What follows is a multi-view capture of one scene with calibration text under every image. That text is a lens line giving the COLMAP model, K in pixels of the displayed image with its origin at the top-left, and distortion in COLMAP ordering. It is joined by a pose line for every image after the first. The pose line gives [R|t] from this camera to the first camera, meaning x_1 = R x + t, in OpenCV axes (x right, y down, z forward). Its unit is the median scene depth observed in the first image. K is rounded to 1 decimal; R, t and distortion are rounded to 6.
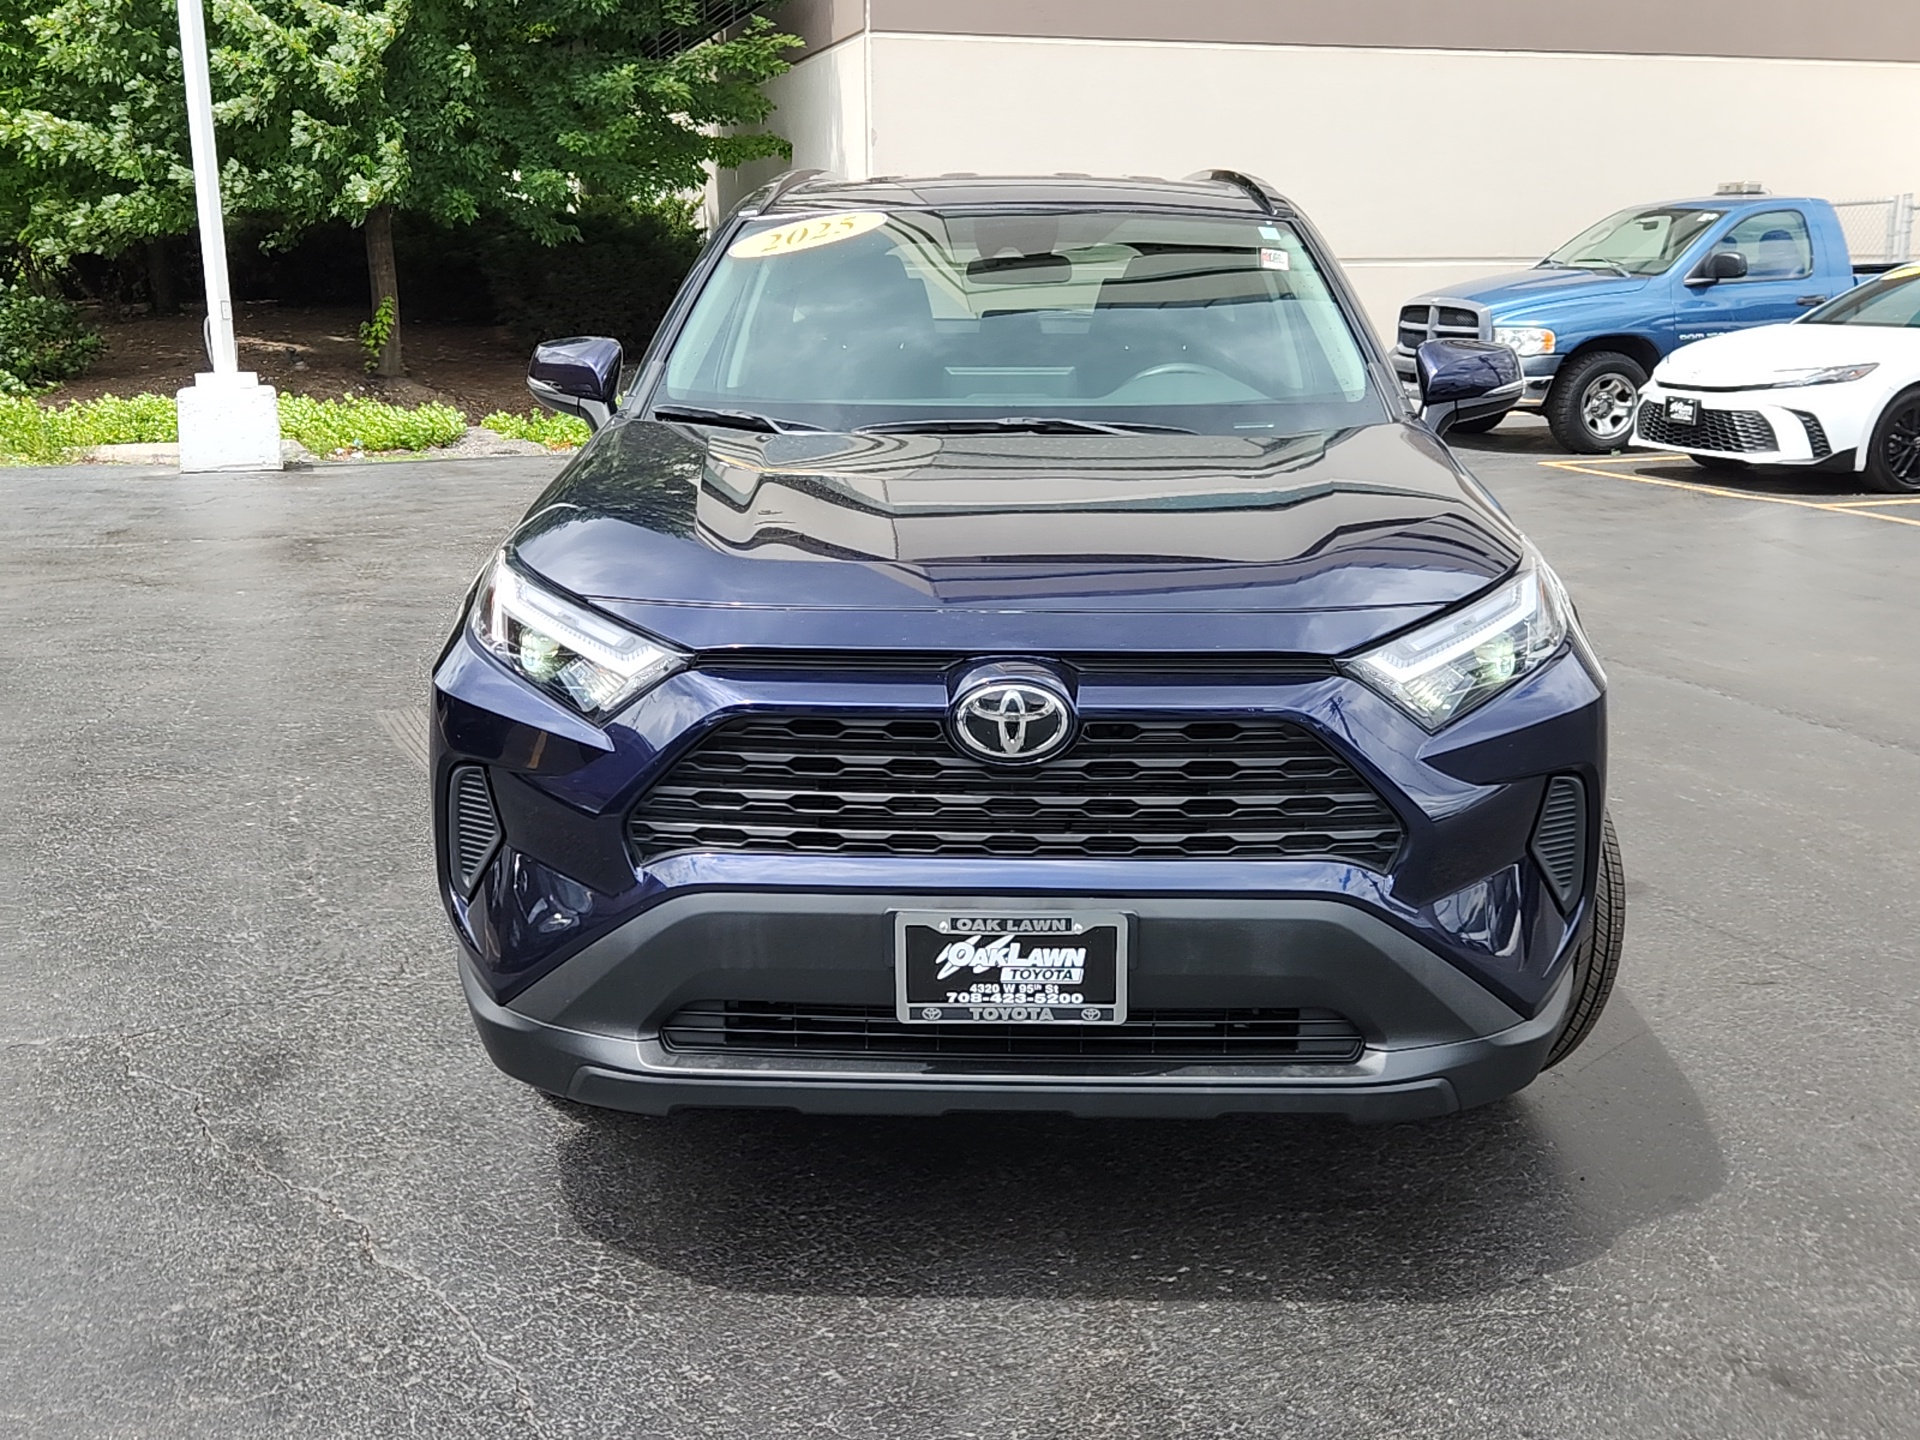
lens RADIAL K [[1865.7, 0, 933.3], [0, 1865.7, 682.4], [0, 0, 1]] dist [0.087285, -0.121353]
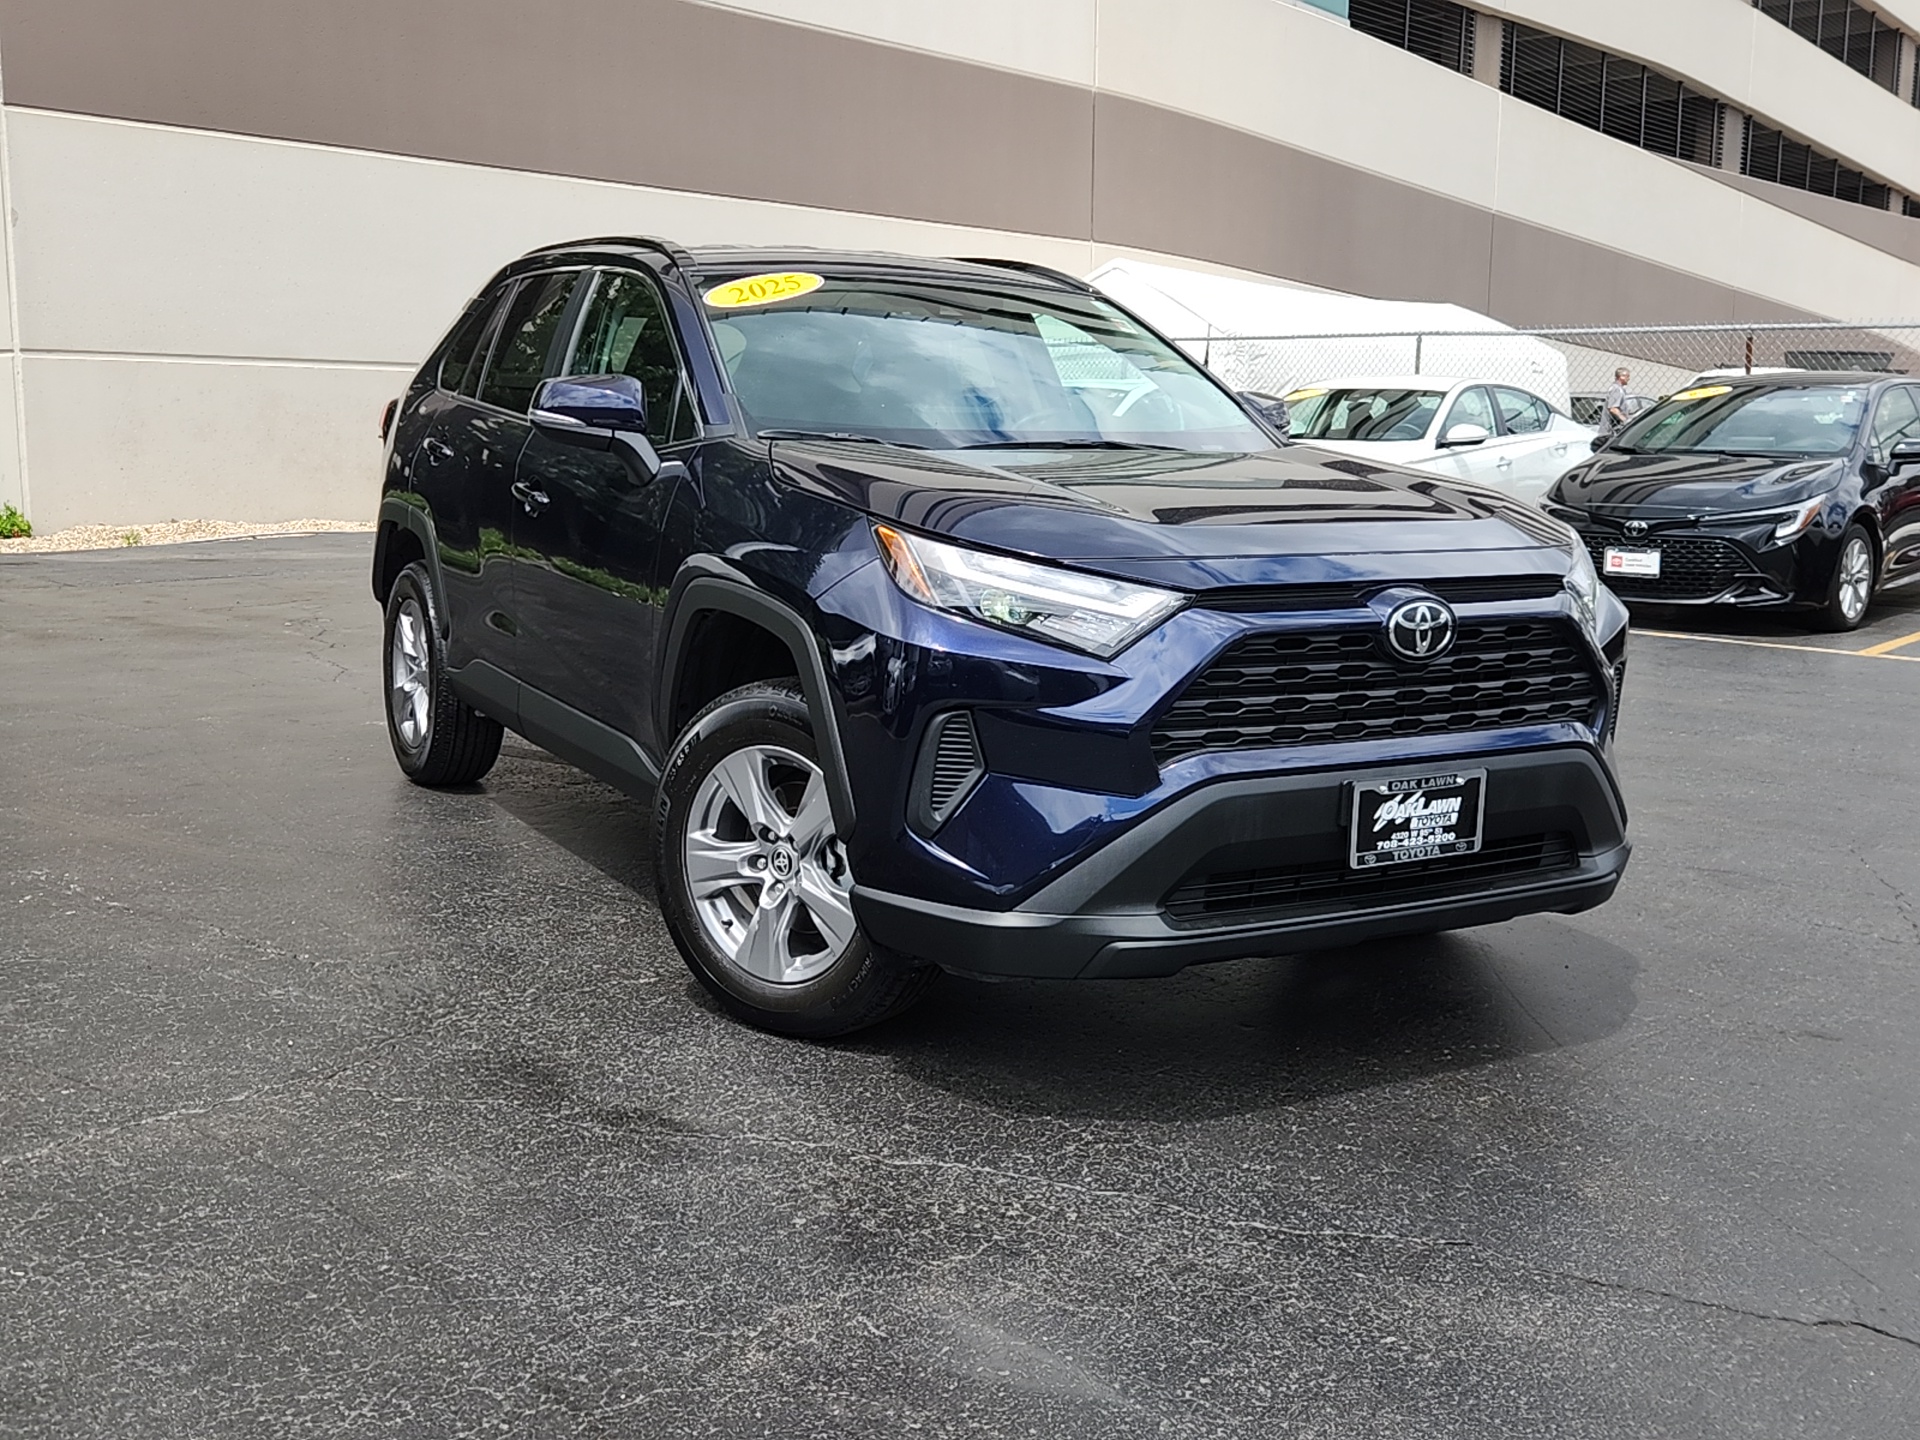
lens RADIAL K [[1865.7, 0, 933.3], [0, 1865.7, 682.4], [0, 0, 1]] dist [0.087285, -0.121353]
pose [[0.861849, -0.059548, 0.503657, -0.920171], [0.091255, 0.995083, -0.038504, 0.076662], [-0.498888, 0.079146, 0.863045, 0.009667]]
